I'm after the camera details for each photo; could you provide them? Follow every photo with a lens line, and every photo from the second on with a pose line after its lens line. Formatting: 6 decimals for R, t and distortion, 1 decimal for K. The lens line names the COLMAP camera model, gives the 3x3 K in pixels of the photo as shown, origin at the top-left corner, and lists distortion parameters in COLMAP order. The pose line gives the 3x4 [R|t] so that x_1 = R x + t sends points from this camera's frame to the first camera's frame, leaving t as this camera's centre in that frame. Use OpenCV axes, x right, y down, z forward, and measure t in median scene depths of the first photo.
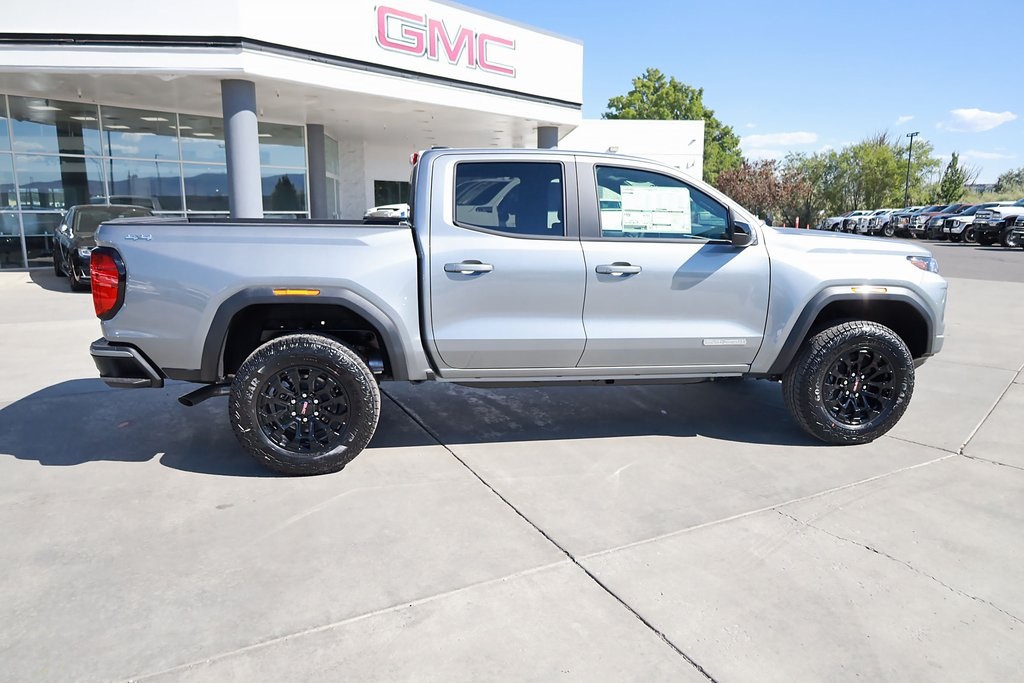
lens RADIAL K [[727.3, 0, 512.2], [0, 727.3, 334.0], [0, 0, 1]] dist [-0.005693, 0.001166]
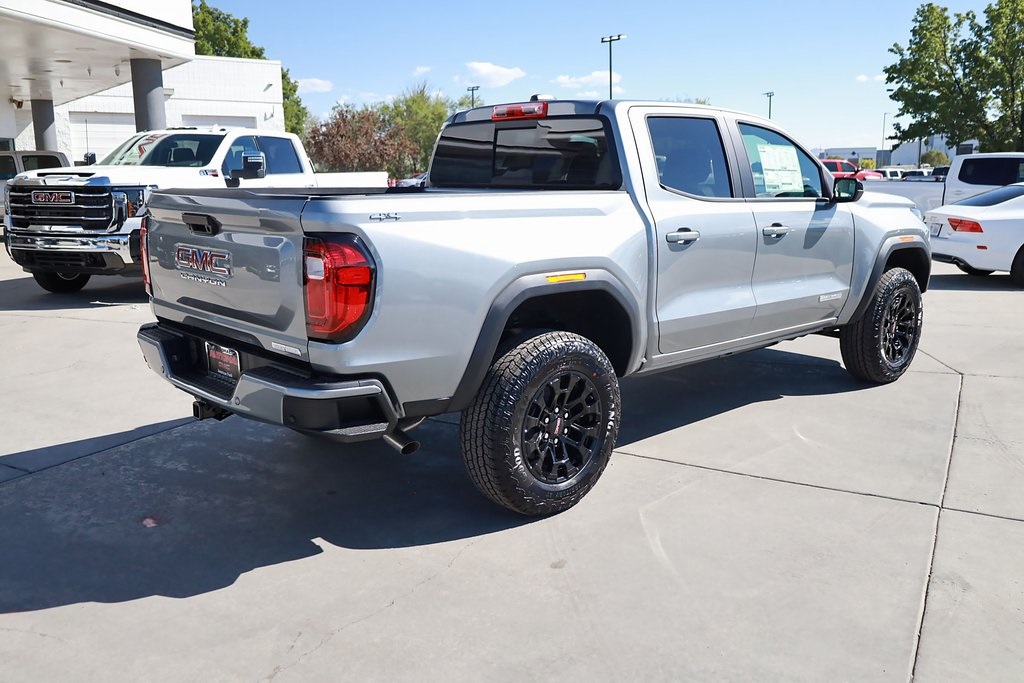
lens RADIAL K [[909.8, 0, 513.9], [0, 909.8, 332.8], [0, 0, 1]] dist [0.012305, -0.010091]
pose [[0.811584, -0.110963, 0.573602, -0.751826], [0.107862, 0.993379, 0.039555, -0.035375], [-0.574193, 0.029768, 0.818179, 0.191956]]
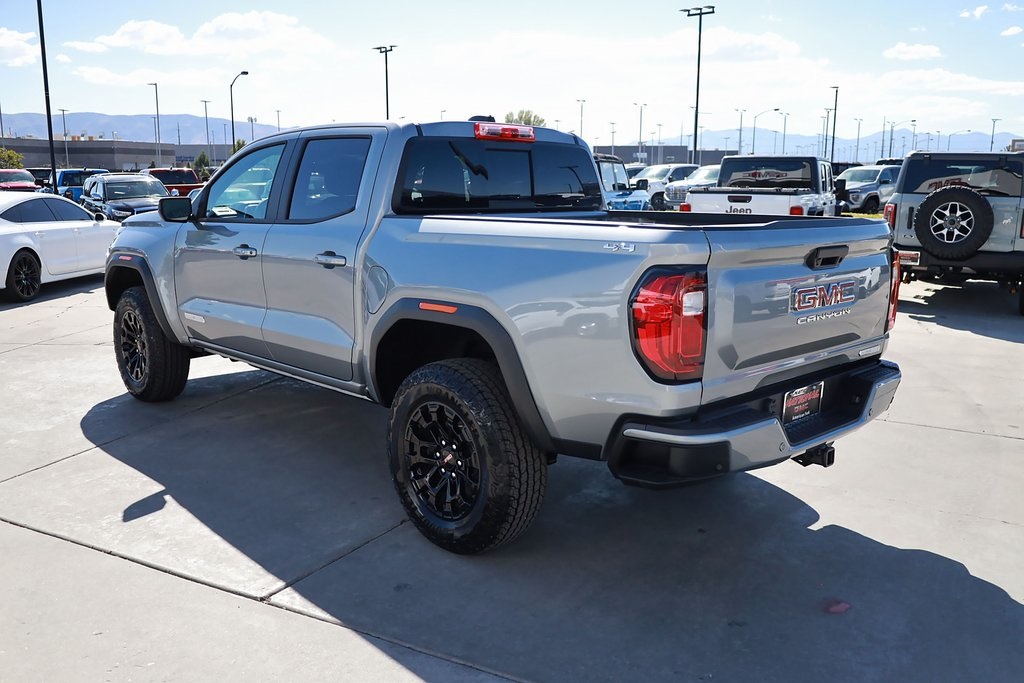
lens RADIAL K [[877.7, 0, 518.2], [0, 877.7, 344.4], [0, 0, 1]] dist [-0.020483, 0.005192]
pose [[-0.622723, -0.153710, 0.767195, -0.903507], [0.122238, 0.949363, 0.289427, -0.294313], [-0.772835, 0.274013, -0.572401, 1.592970]]
